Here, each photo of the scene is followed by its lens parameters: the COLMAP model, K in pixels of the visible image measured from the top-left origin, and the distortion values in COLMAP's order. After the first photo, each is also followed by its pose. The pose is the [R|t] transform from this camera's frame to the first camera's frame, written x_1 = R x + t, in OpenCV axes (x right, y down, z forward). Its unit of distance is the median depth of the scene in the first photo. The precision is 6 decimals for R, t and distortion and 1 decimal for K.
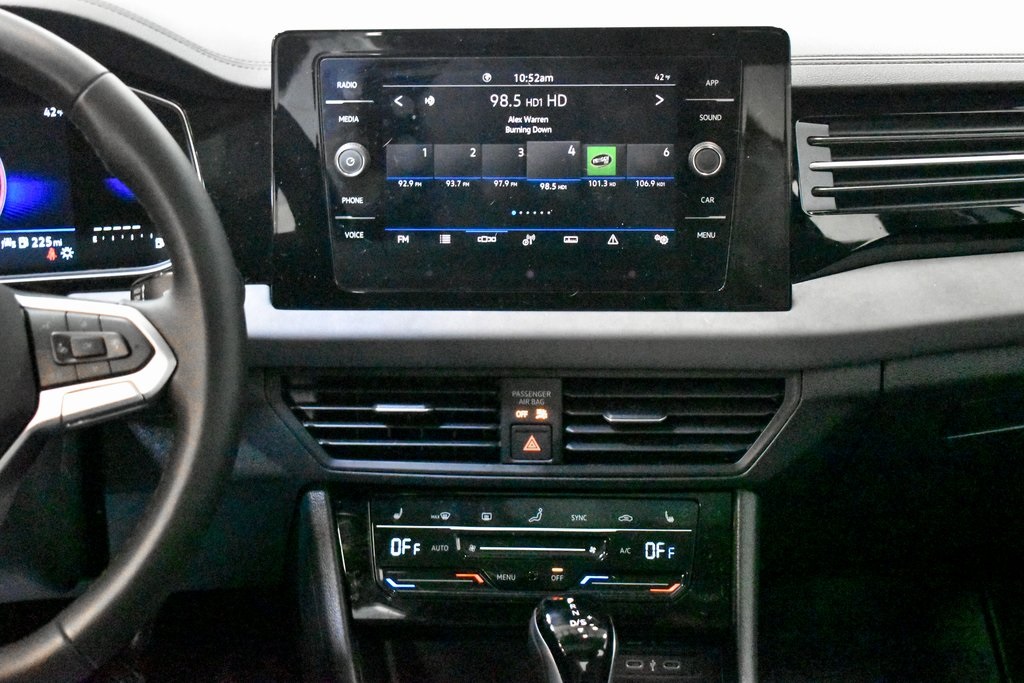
lens RADIAL K [[1692.5, 0, 484.3], [0, 1692.5, 350.4], [0, 0, 1]] dist [-0.054176, 0.000000]
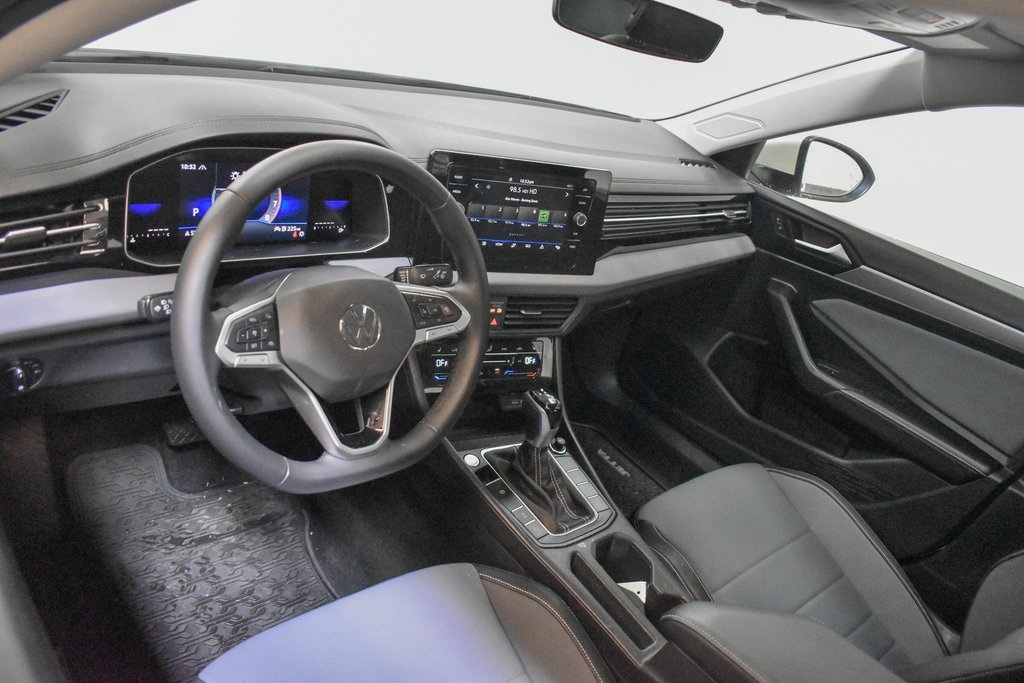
lens RADIAL K [[767.8, 0, 485.6], [0, 767.8, 341.3], [0, 0, 1]] dist [-0.037038, 0.003827]
pose [[0.838590, -0.036101, 0.543566, -0.626316], [-0.086624, 0.976270, 0.198479, -0.147515], [-0.537832, -0.213529, 0.815563, 0.068034]]
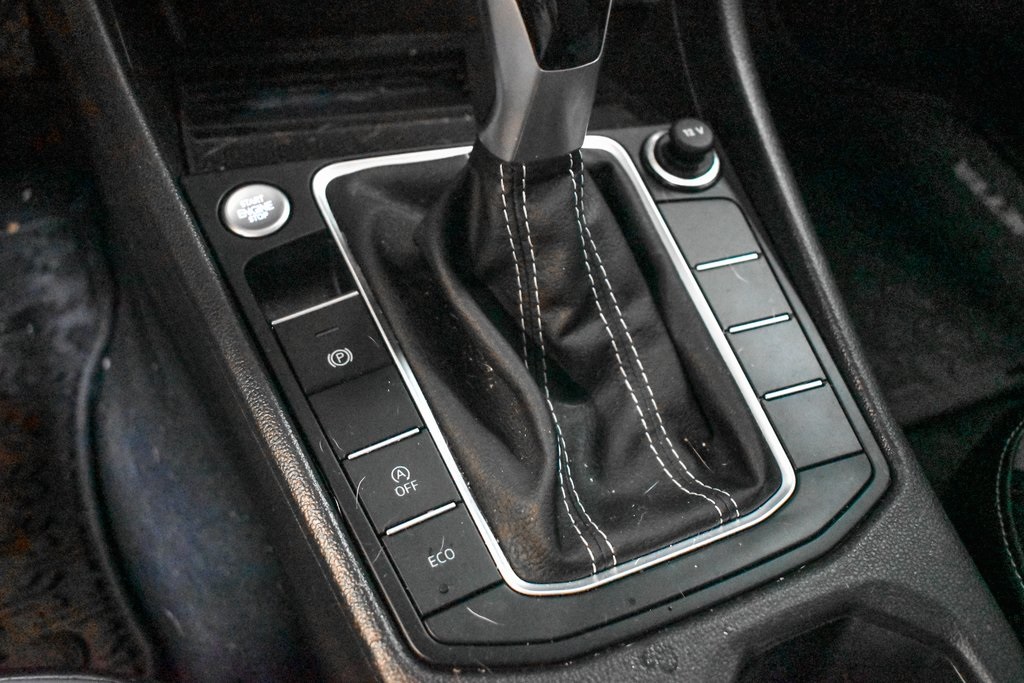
lens RADIAL K [[1010.9, 0, 510.6], [0, 1010.9, 341.7], [0, 0, 1]] dist [0.013116, 0.000000]
pose [[0.964697, -0.140860, 0.222528, -0.034269], [0.007075, 0.858503, 0.512760, 0.109291], [-0.263268, -0.493084, 0.829192, 0.626087]]
